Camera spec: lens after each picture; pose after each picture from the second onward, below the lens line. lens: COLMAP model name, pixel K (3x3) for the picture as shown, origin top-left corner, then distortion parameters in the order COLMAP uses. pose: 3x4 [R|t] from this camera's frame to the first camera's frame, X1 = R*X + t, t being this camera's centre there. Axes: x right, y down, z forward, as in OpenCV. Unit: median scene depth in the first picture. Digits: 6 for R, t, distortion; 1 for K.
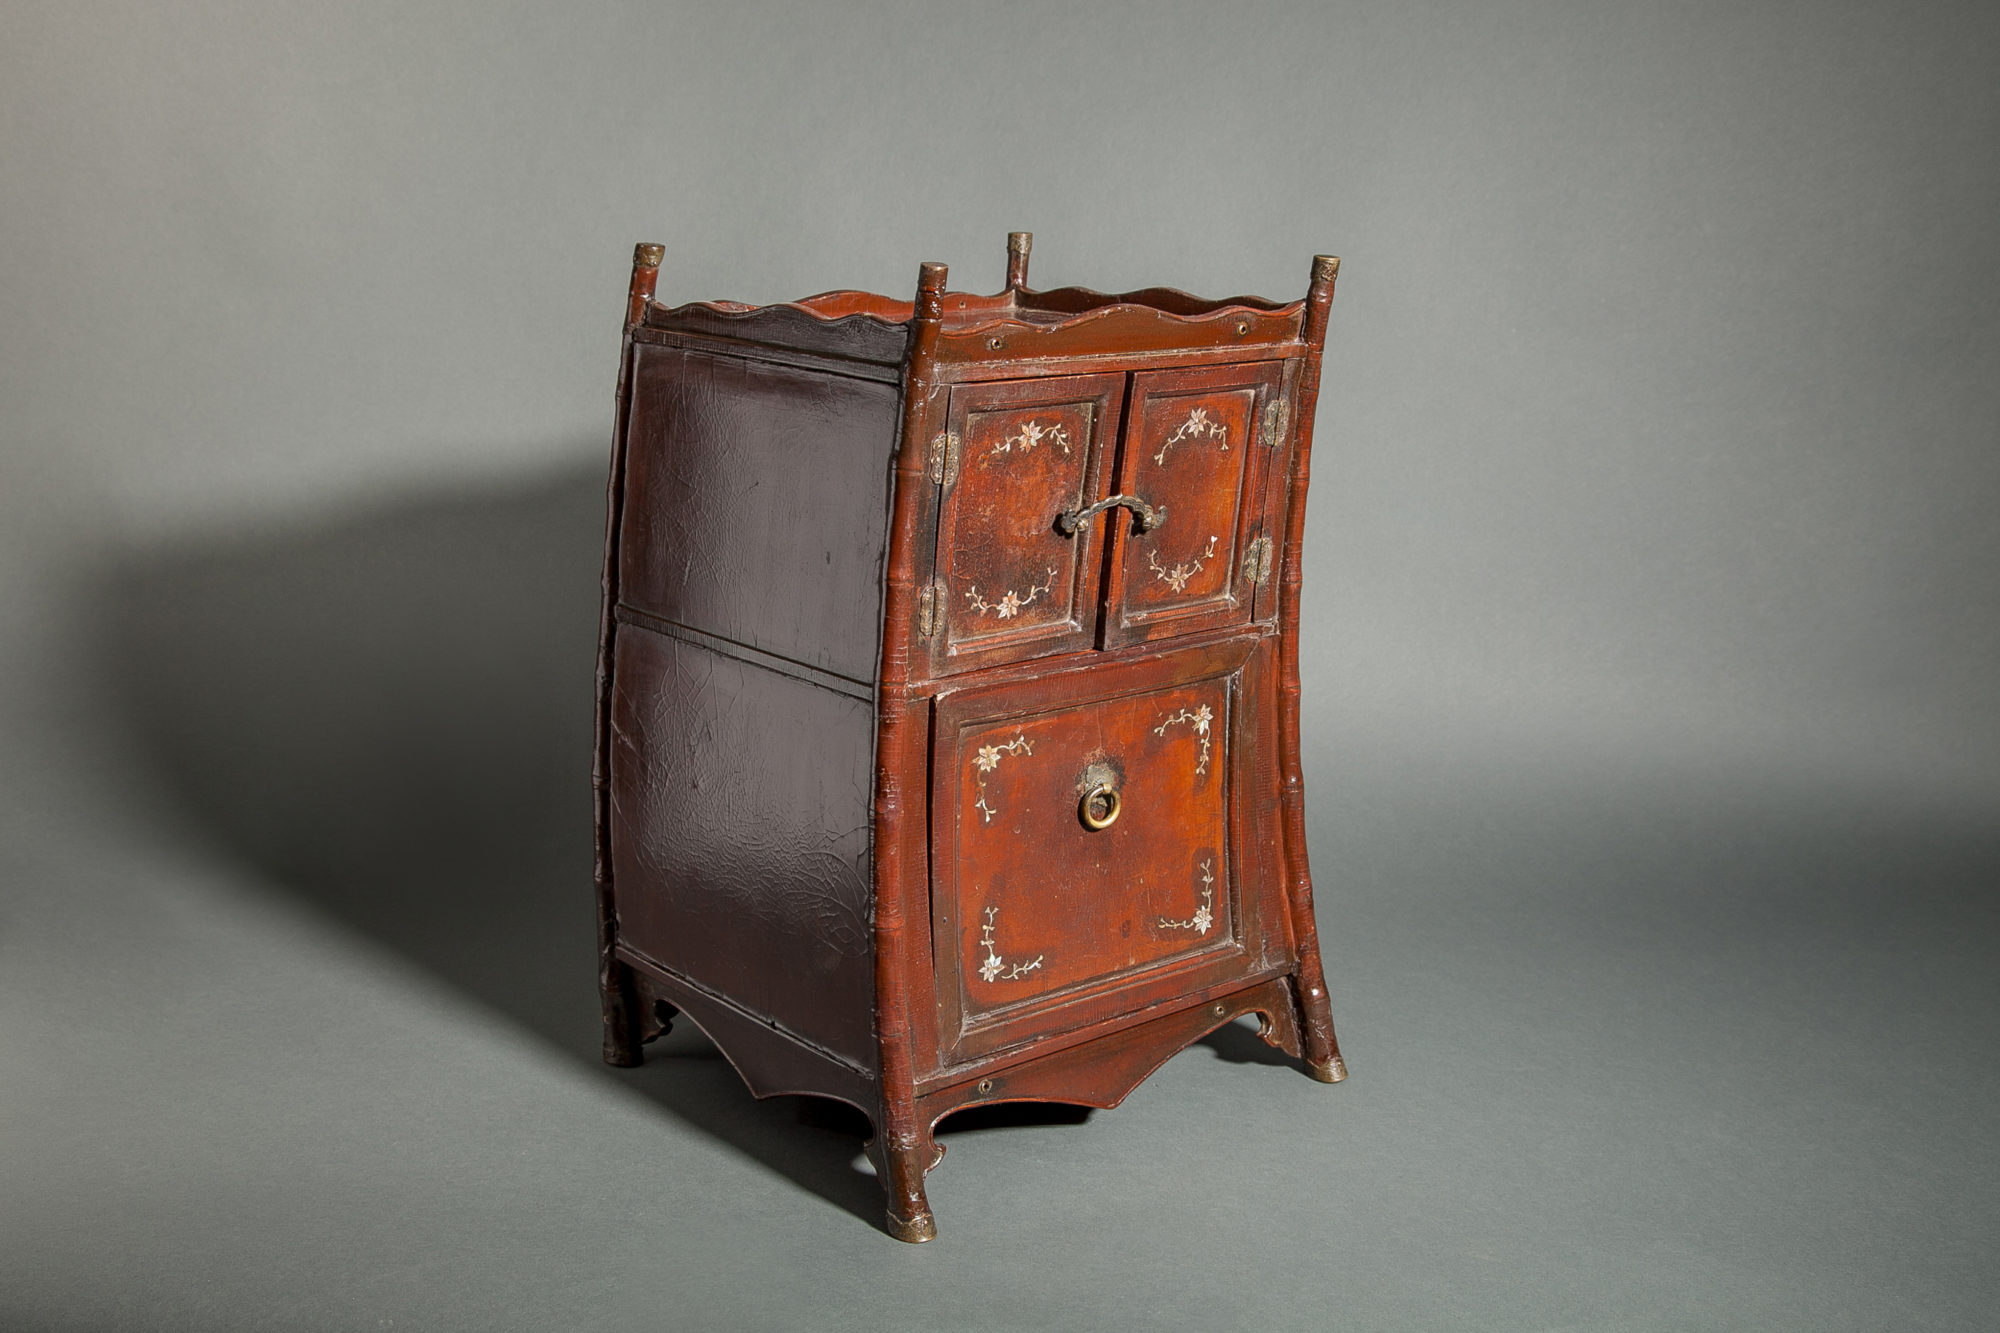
lens RADIAL K [[2261.5, 0, 1000.0], [0, 2261.5, 666.5], [0, 0, 1]] dist [0.084479, 0.023401]
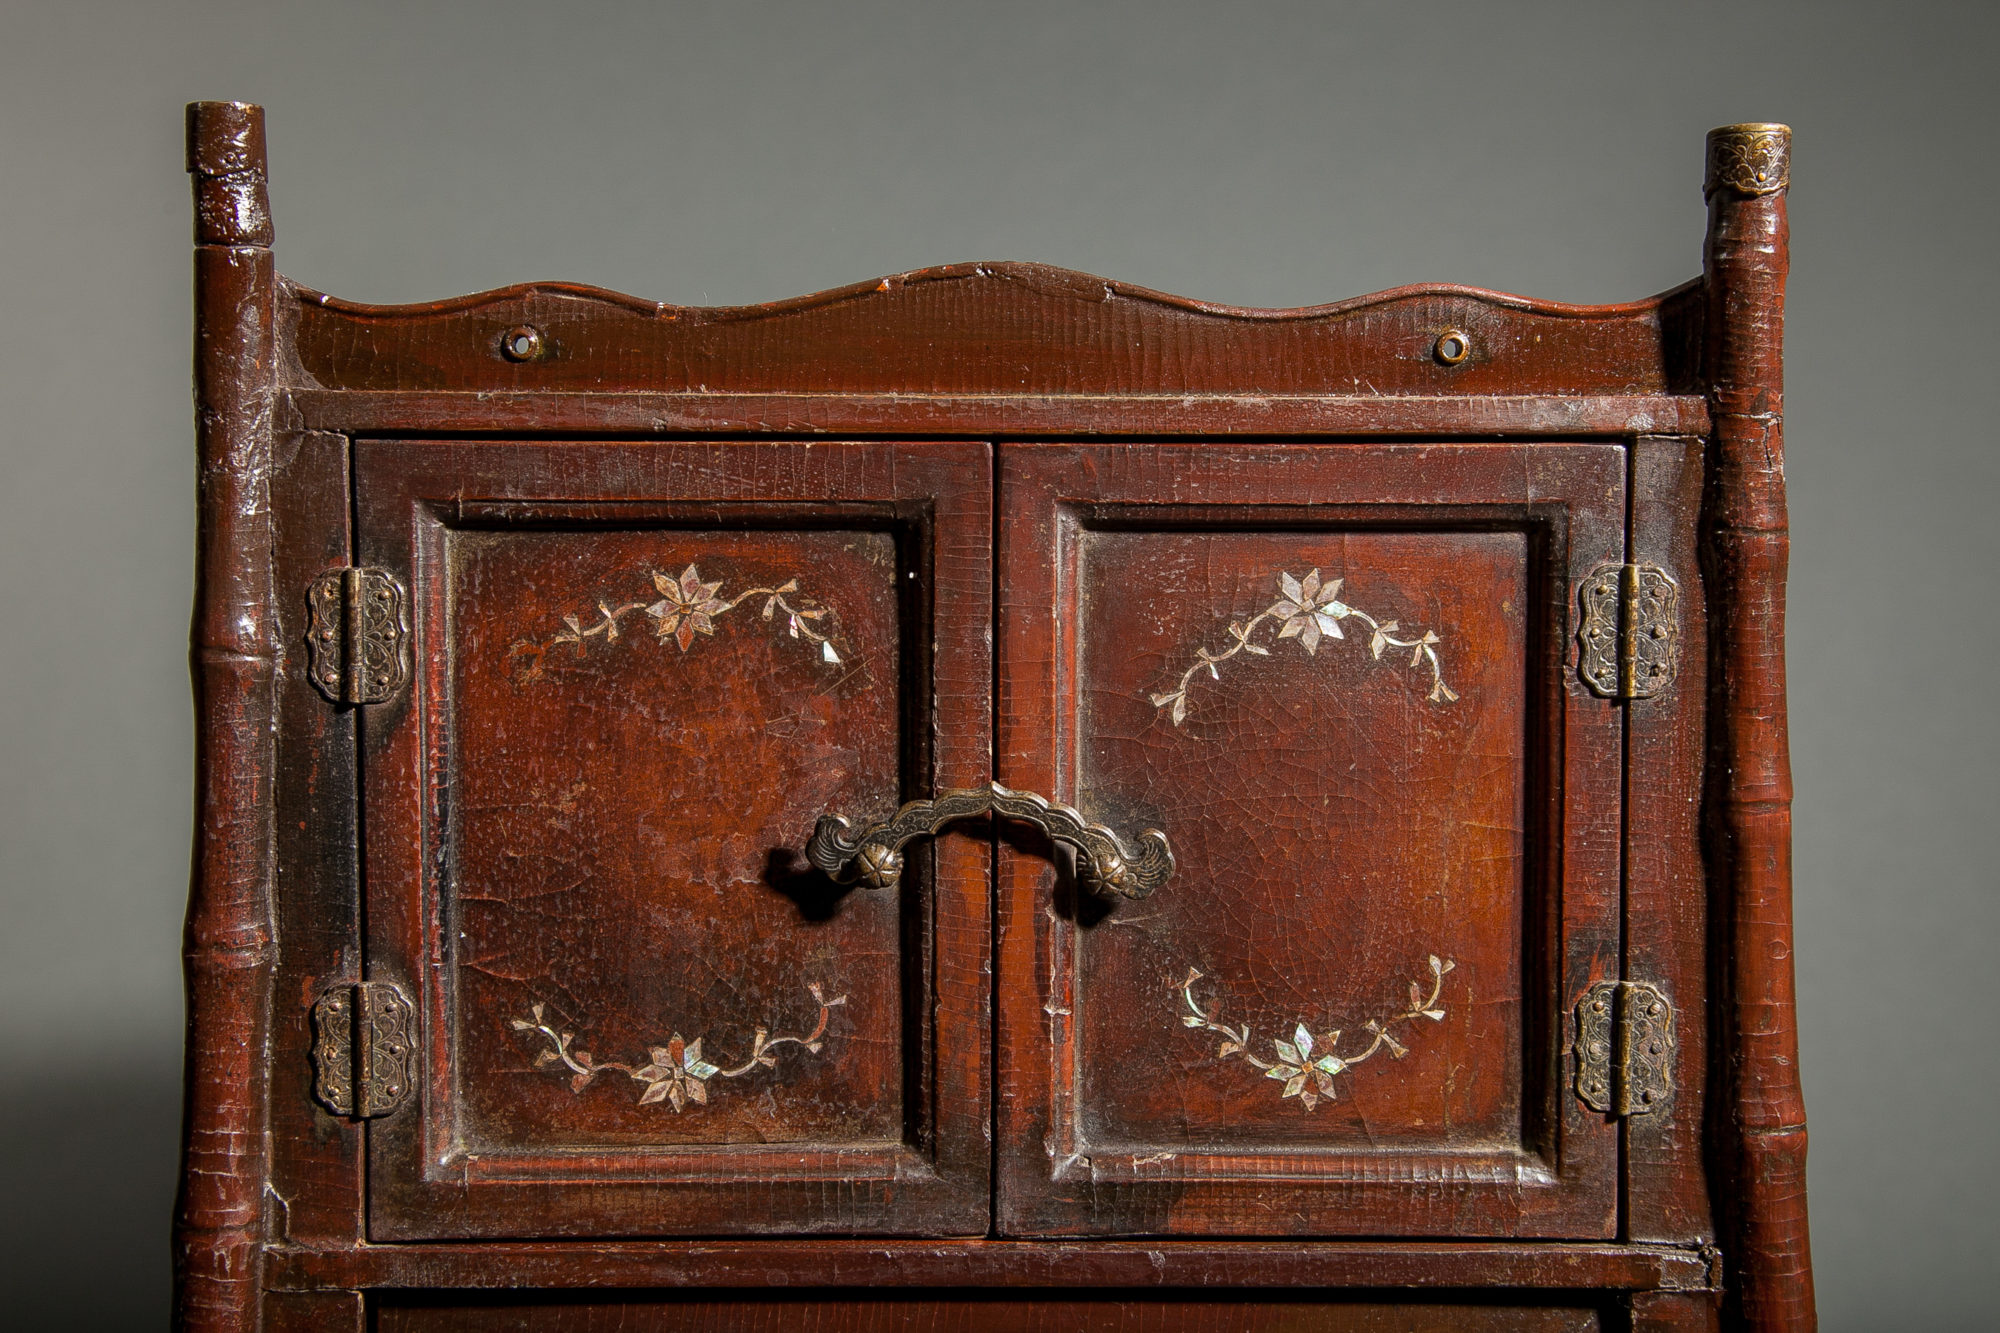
lens RADIAL K [[2588.9, 0, 1008.3], [0, 2588.9, 695.4], [0, 0, 1]] dist [0.011798, 0.381528]
pose [[0.772011, -0.055610, -0.633172, 0.299499], [-0.131641, 0.960577, -0.244872, 0.009581], [0.621828, 0.272395, 0.734255, 0.666385]]
